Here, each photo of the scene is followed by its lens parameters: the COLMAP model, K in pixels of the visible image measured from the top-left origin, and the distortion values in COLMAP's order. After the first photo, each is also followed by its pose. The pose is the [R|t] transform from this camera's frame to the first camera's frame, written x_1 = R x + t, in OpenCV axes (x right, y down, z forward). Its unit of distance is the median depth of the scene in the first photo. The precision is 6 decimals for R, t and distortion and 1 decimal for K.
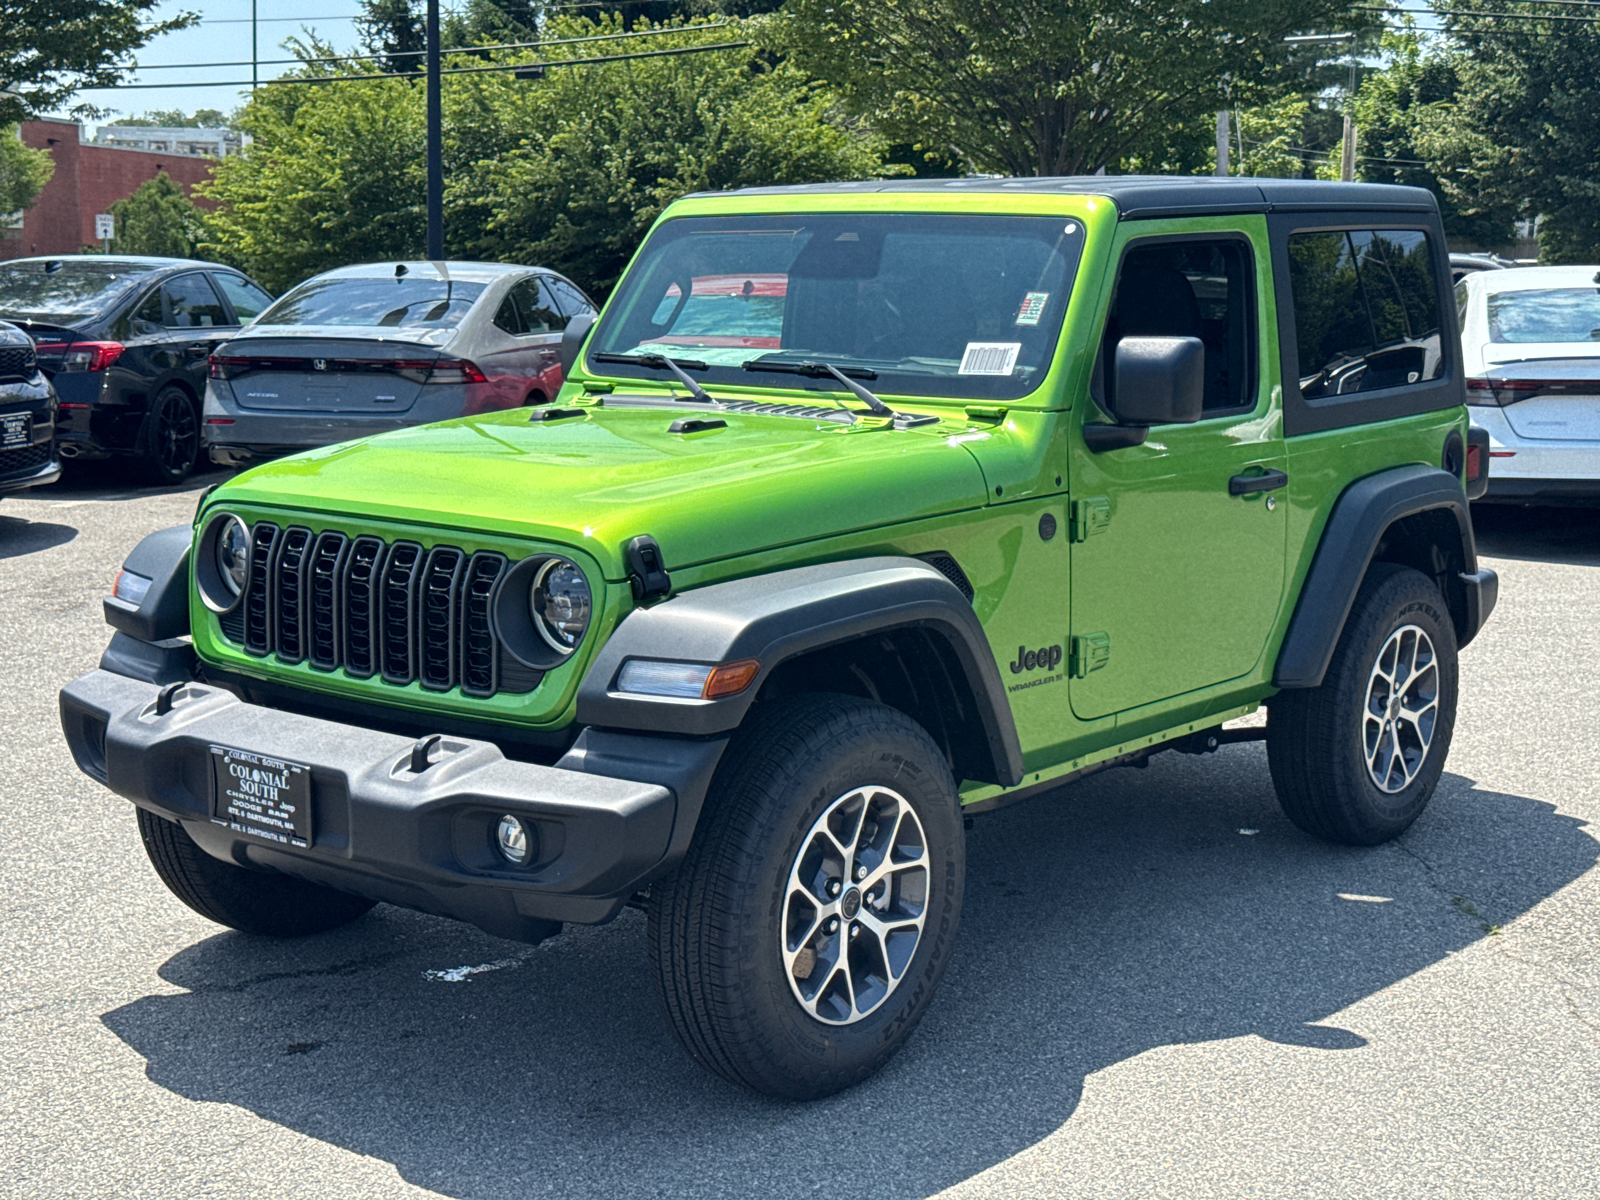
lens RADIAL K [[2335.8, 0, 827.0], [0, 2335.8, 600.0], [0, 0, 1]] dist [0.074552, 0.000000]
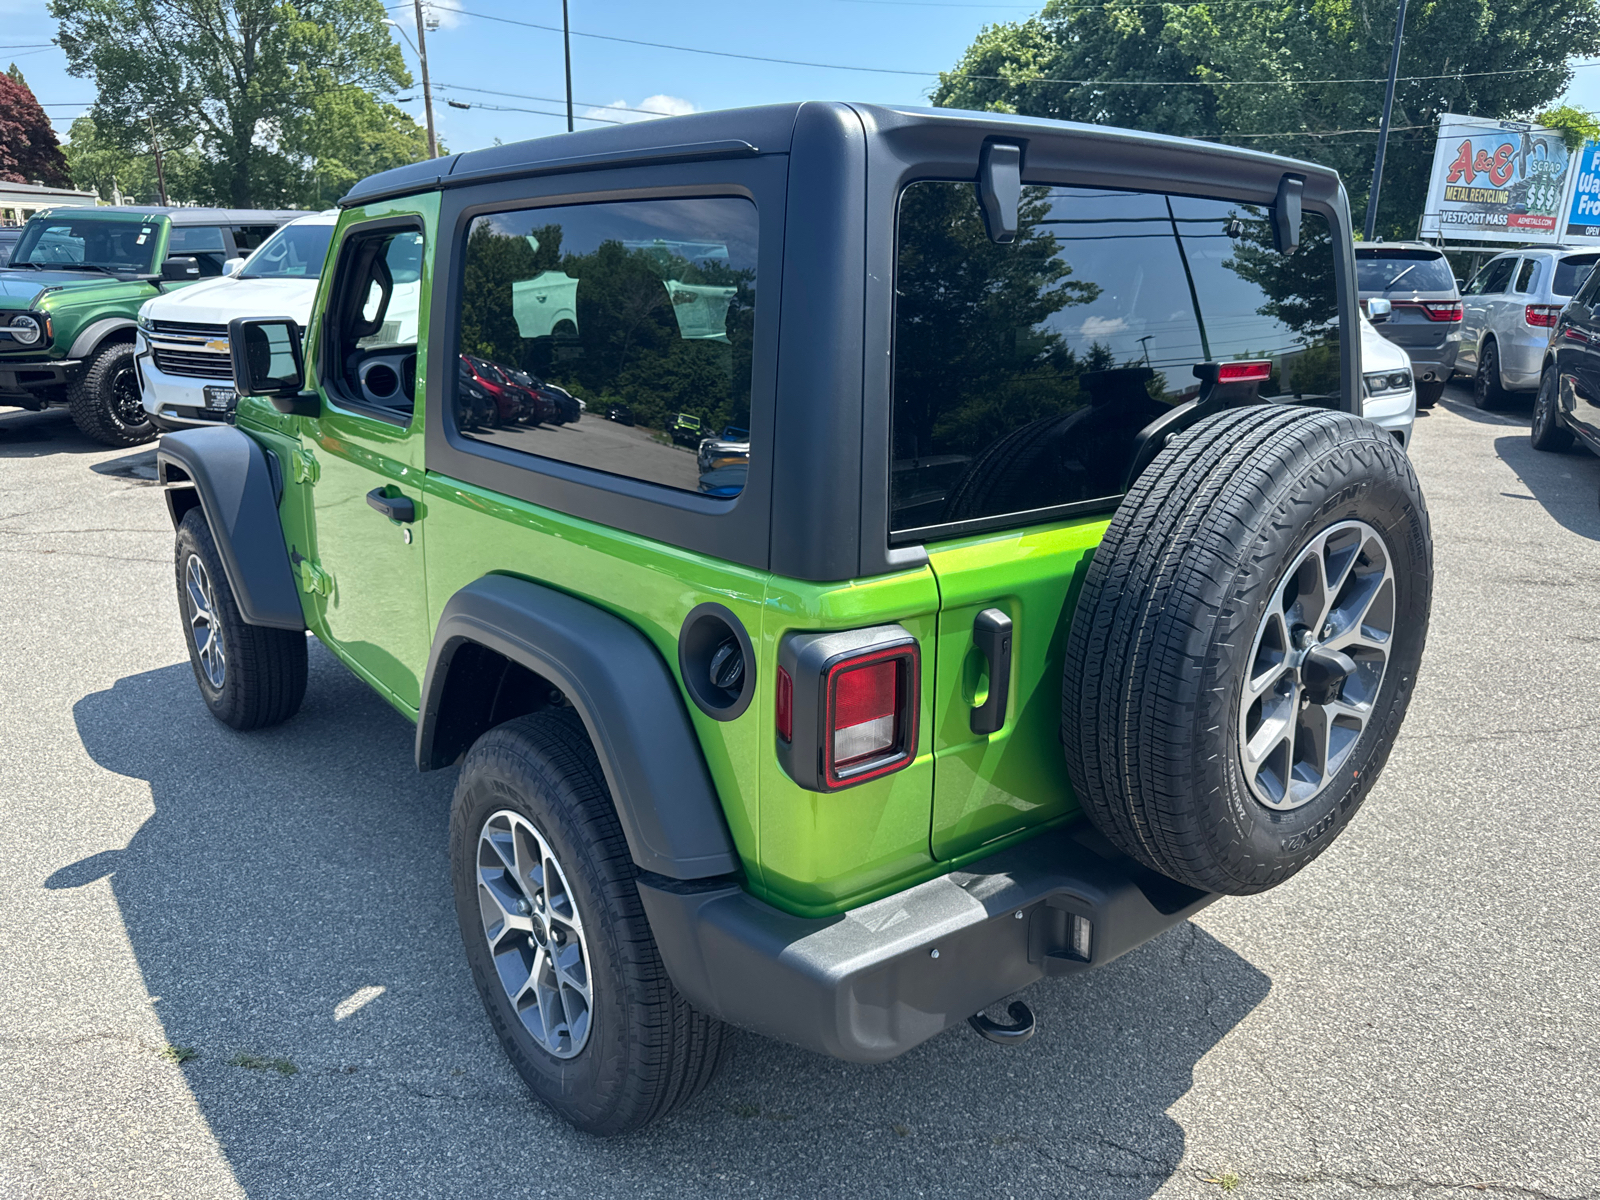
lens RADIAL K [[1161.2, 0, 793.5], [0, 1161.2, 606.8], [0, 0, 1]] dist [0.020371, -0.021397]
pose [[-0.227264, 0.261876, -0.937962, 0.643208], [-0.171674, 0.937307, 0.303289, -0.194969], [0.958582, 0.229950, -0.168059, 1.371631]]
